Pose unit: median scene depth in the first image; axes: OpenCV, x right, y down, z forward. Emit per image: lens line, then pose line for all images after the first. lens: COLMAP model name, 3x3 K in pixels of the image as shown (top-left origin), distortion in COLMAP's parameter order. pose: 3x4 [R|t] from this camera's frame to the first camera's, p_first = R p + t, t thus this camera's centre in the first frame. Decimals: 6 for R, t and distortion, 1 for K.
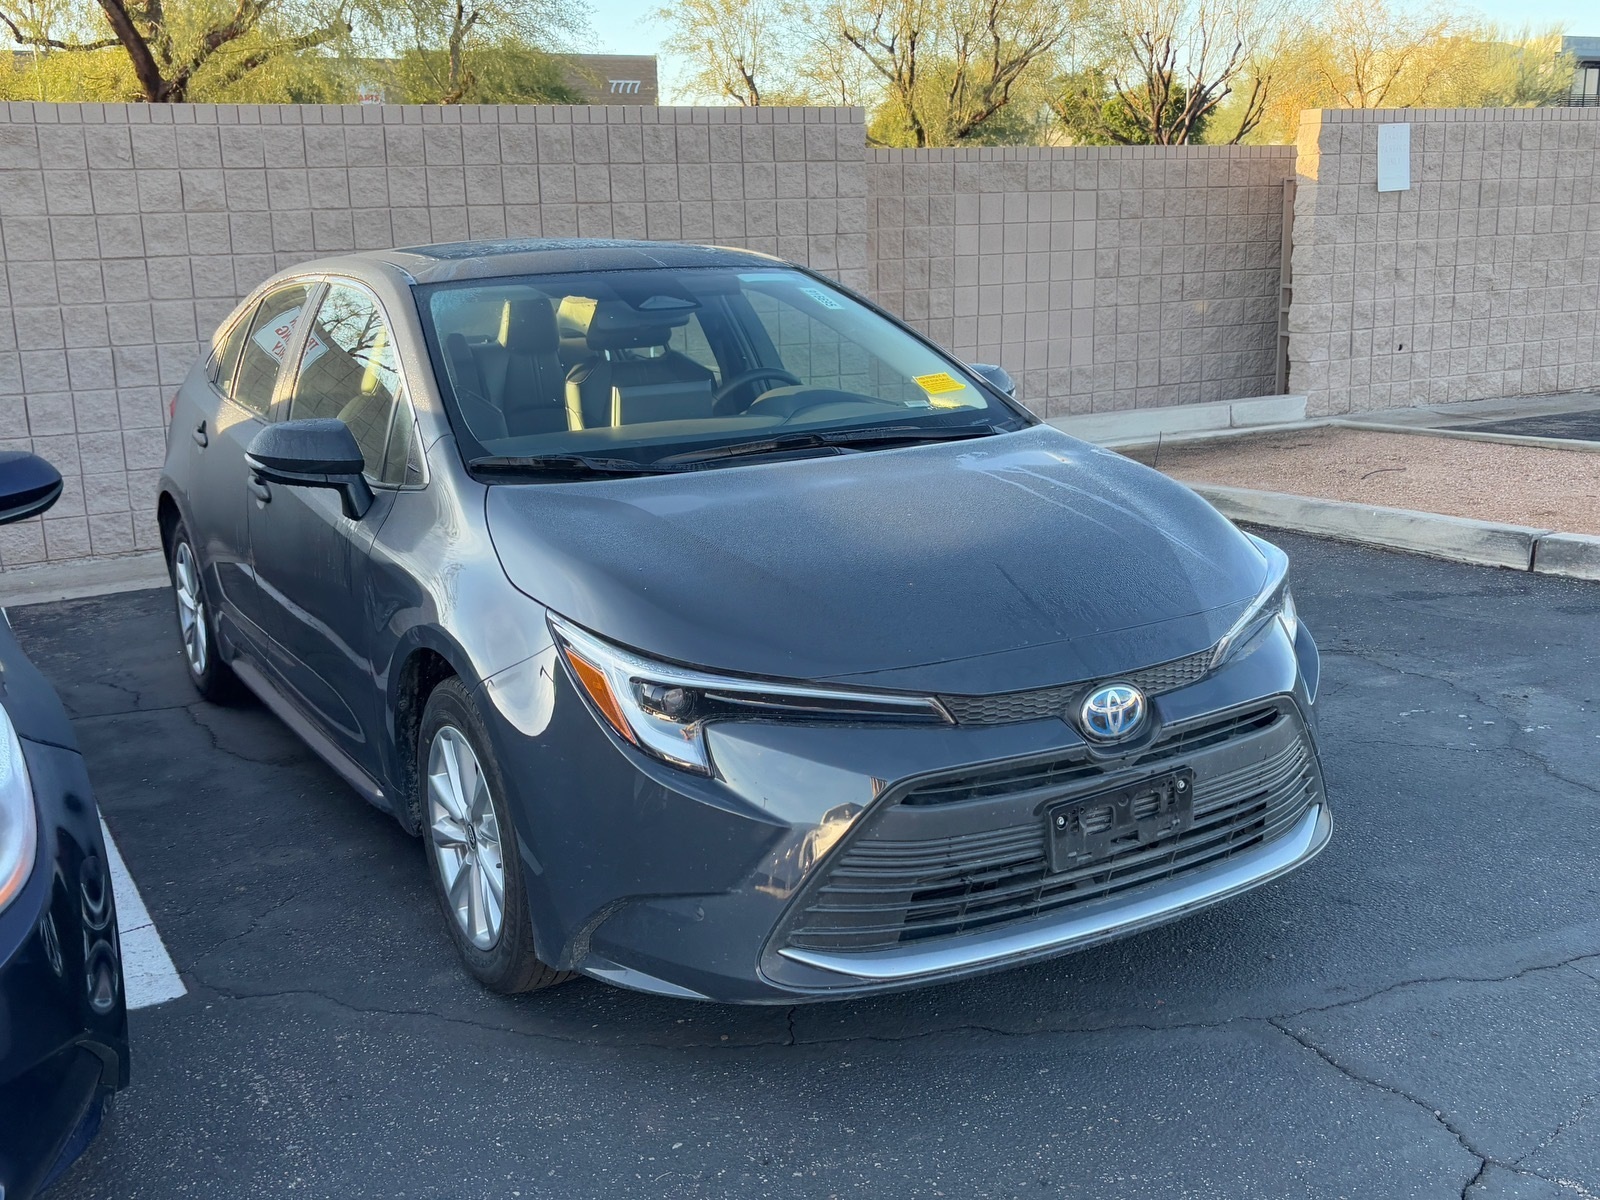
lens RADIAL K [[1669.1, 0, 800.8], [0, 1669.1, 601.1], [0, 0, 1]] dist [0.024796, 0.000000]
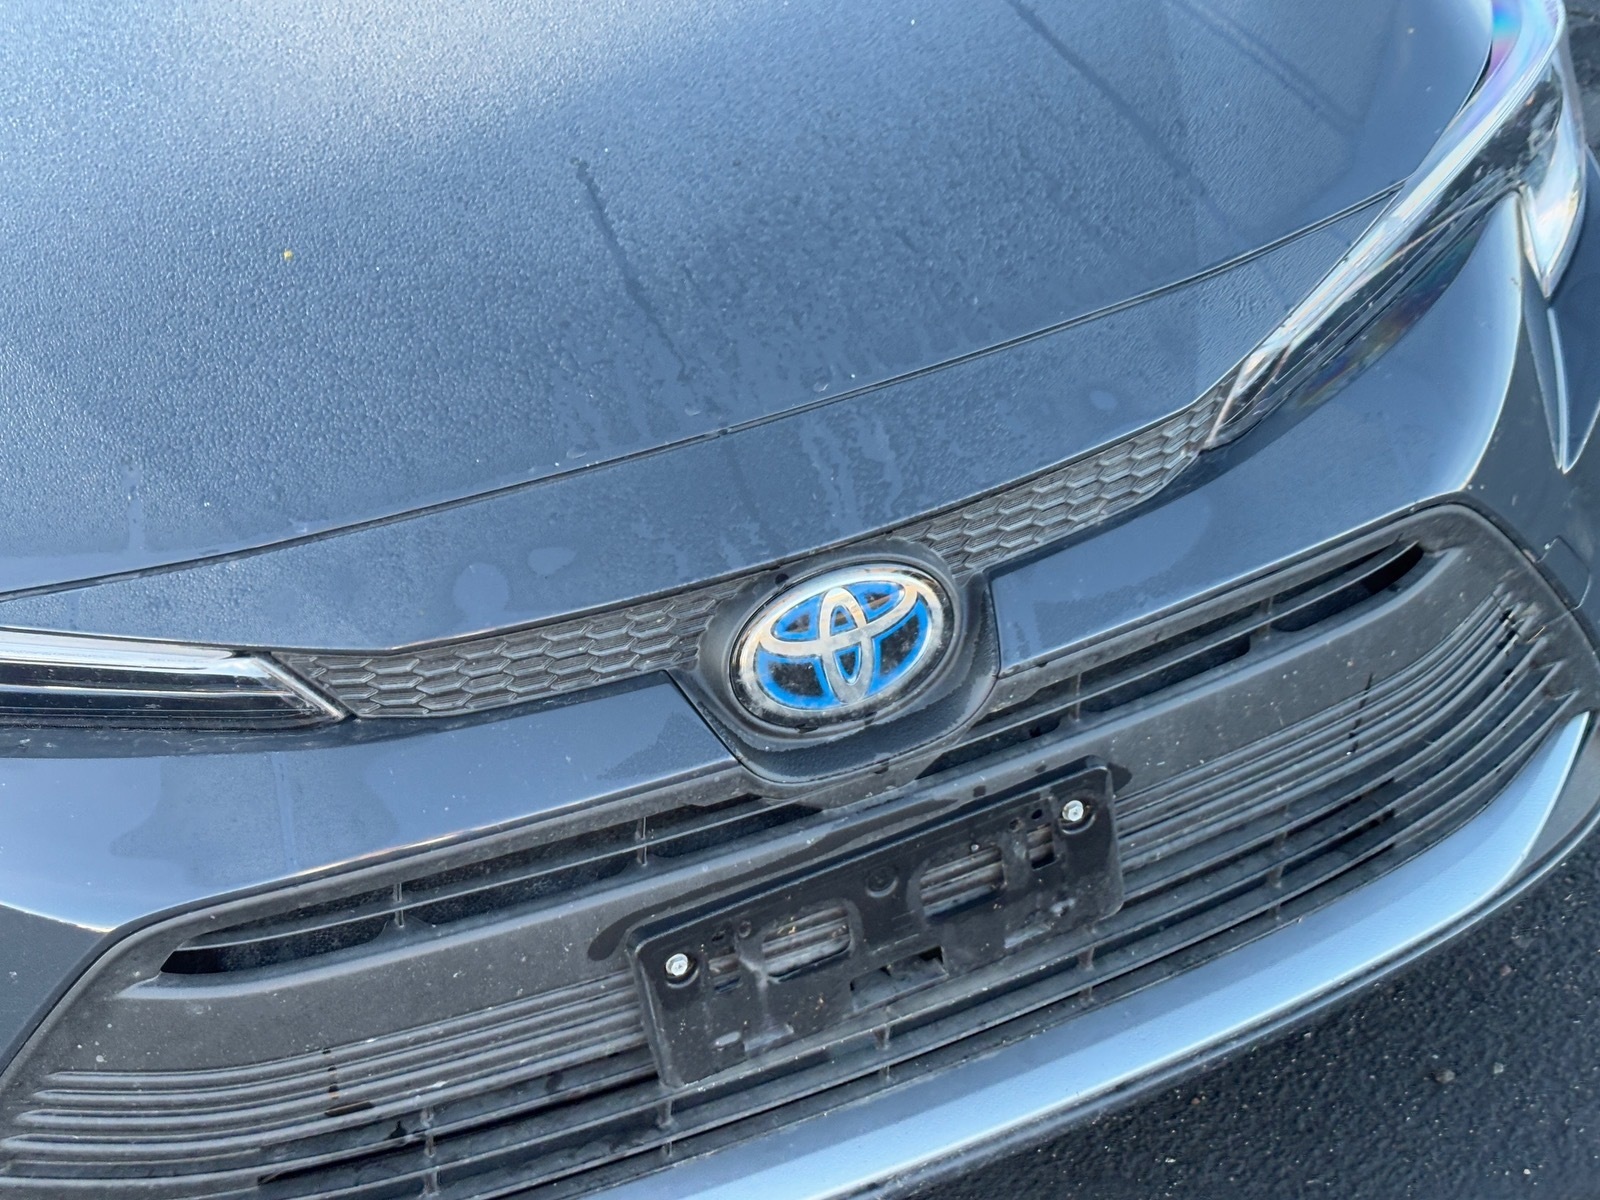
lens RADIAL K [[2651.9, 0, 799.8], [0, 2651.9, 598.6], [0, 0, 1]] dist [0.045013, 0.000000]
pose [[0.987274, -0.003469, -0.158989, 0.262235], [0.055082, 0.945335, 0.321415, -0.117150], [0.149183, -0.326082, 0.933496, 0.488962]]
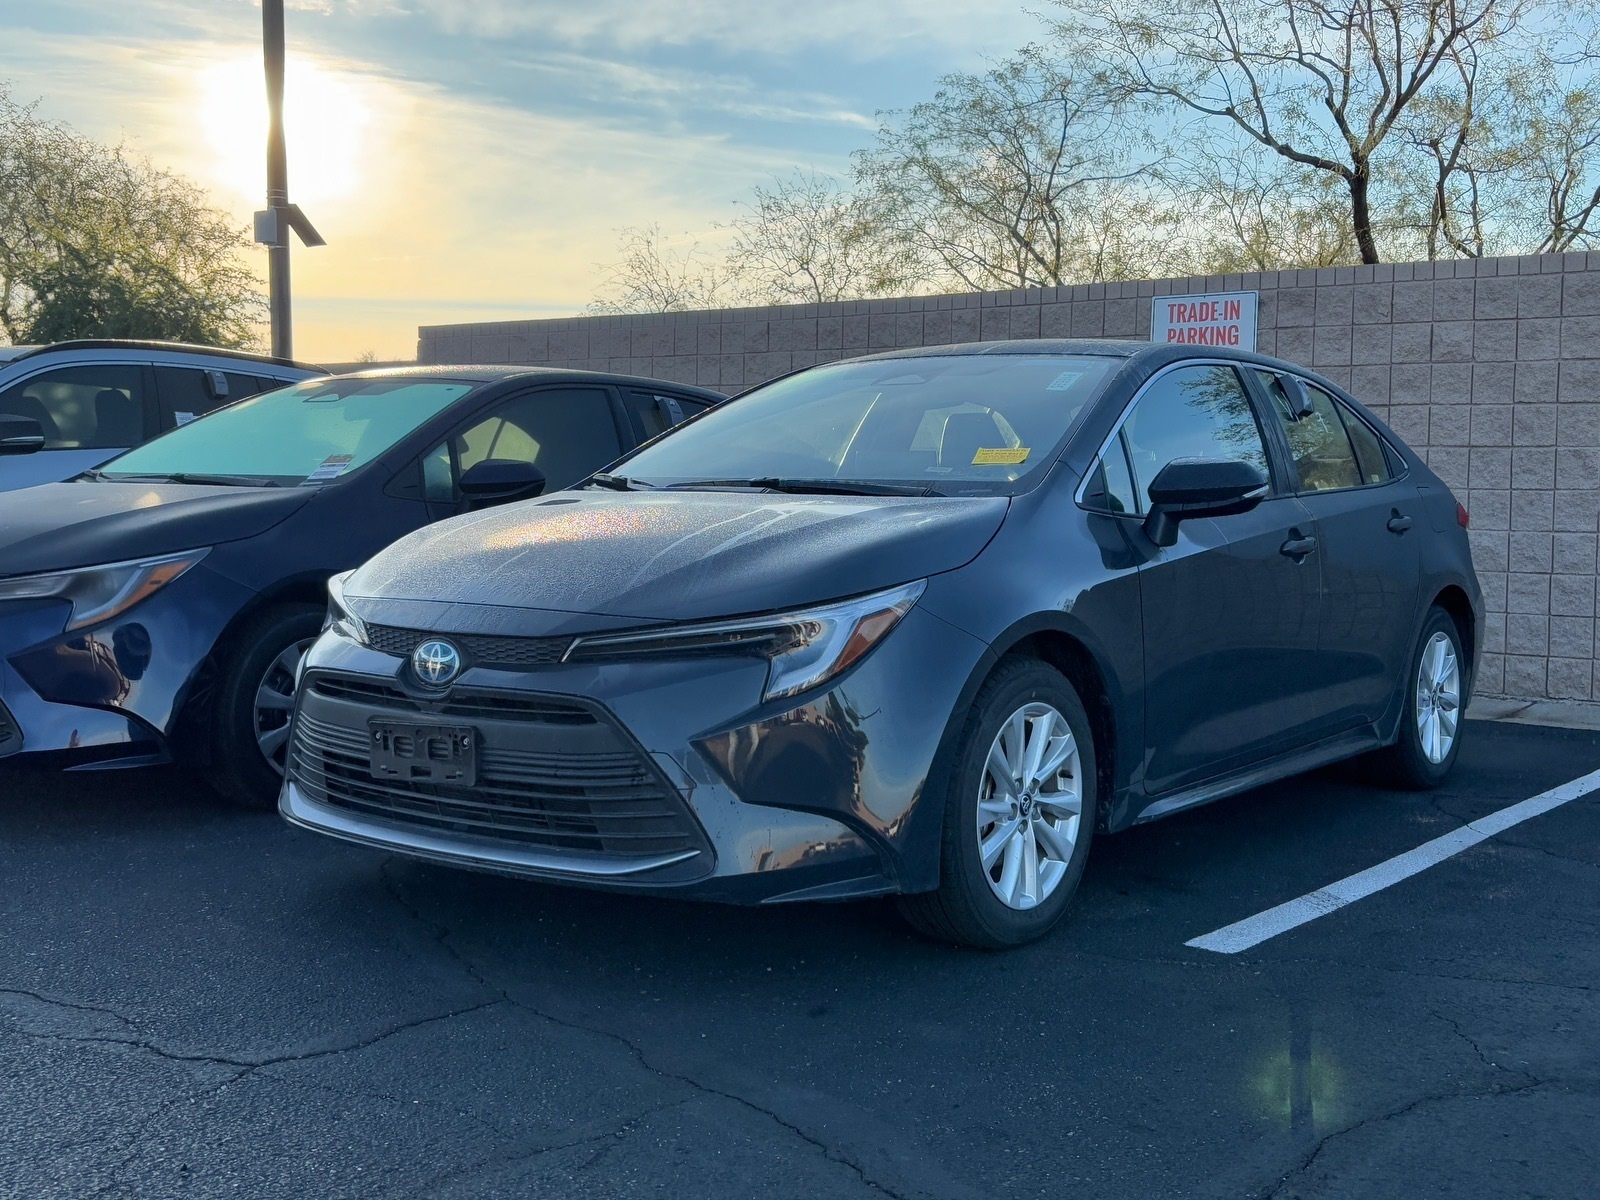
lens RADIAL K [[1781.5, 0, 799.9], [0, 1781.5, 600.0], [0, 0, 1]] dist [0.003363, 0.000000]
pose [[0.434609, 0.104547, -0.894530, 1.435188], [-0.218768, 0.975746, 0.007751, -0.045275], [0.873645, 0.192326, 0.446940, 0.639472]]
